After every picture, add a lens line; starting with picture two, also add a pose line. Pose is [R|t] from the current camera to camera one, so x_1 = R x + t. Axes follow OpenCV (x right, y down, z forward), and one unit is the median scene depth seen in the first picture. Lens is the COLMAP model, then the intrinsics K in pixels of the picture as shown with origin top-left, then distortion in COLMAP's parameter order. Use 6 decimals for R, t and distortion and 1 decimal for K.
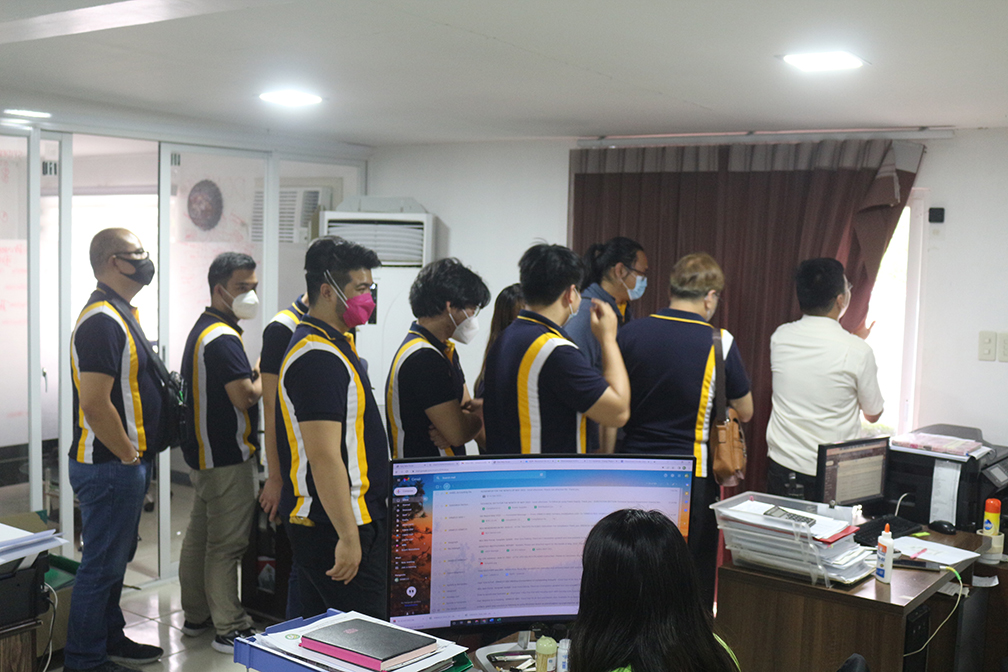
lens RADIAL K [[1150.8, 0, 495.4], [0, 1150.8, 329.5], [0, 0, 1]] dist [-0.074721, 0.000000]
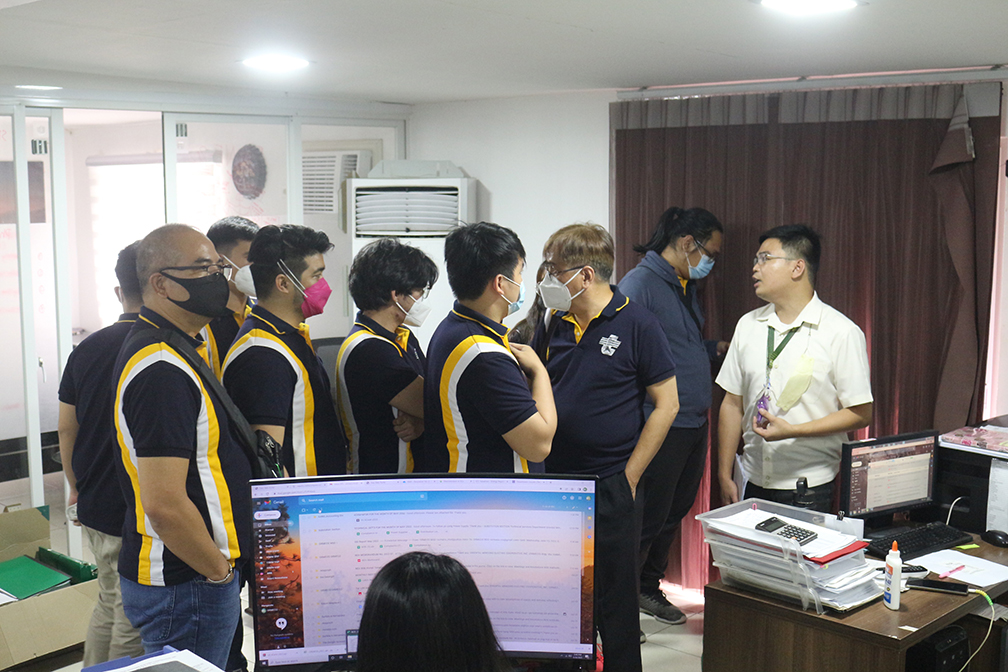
lens RADIAL K [[1249.2, 0, 474.5], [0, 1249.2, 338.6], [0, 0, 1]] dist [-0.061363, 0.000000]
pose [[0.990217, -0.012744, -0.138950, 0.137962], [0.018659, 0.998970, 0.041354, -0.023177], [0.138280, -0.043542, 0.989436, 0.029524]]
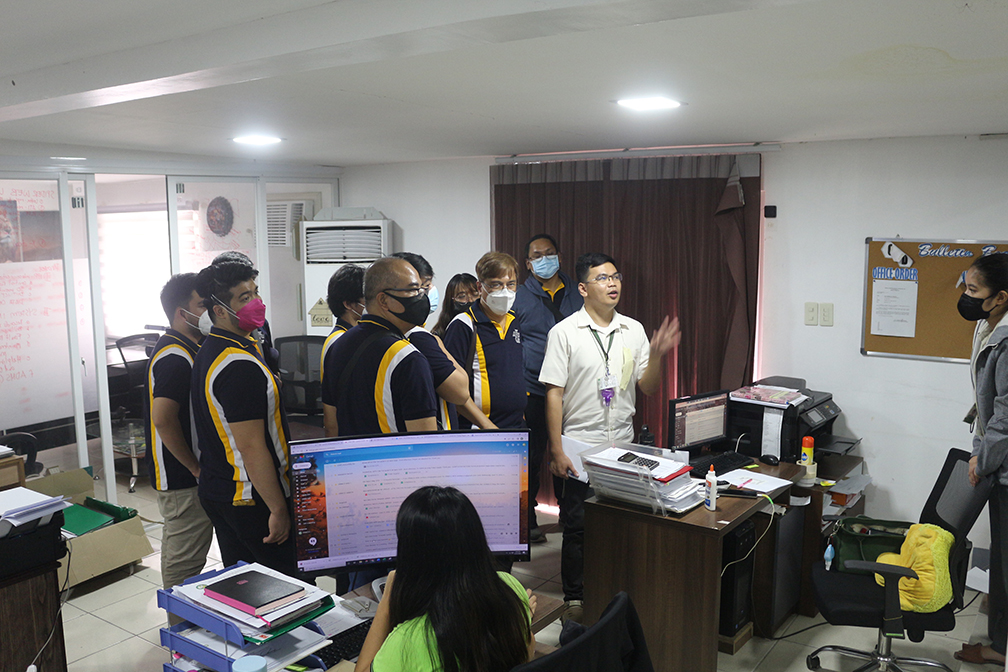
lens RADIAL K [[904.7, 0, 487.0], [0, 904.7, 342.8], [0, 0, 1]] dist [-0.133397, 0.088709]
pose [[0.999244, -0.038720, -0.003633, 0.085562], [0.038865, 0.997575, 0.057731, -0.029437], [0.001389, -0.057828, 0.998326, -0.000683]]
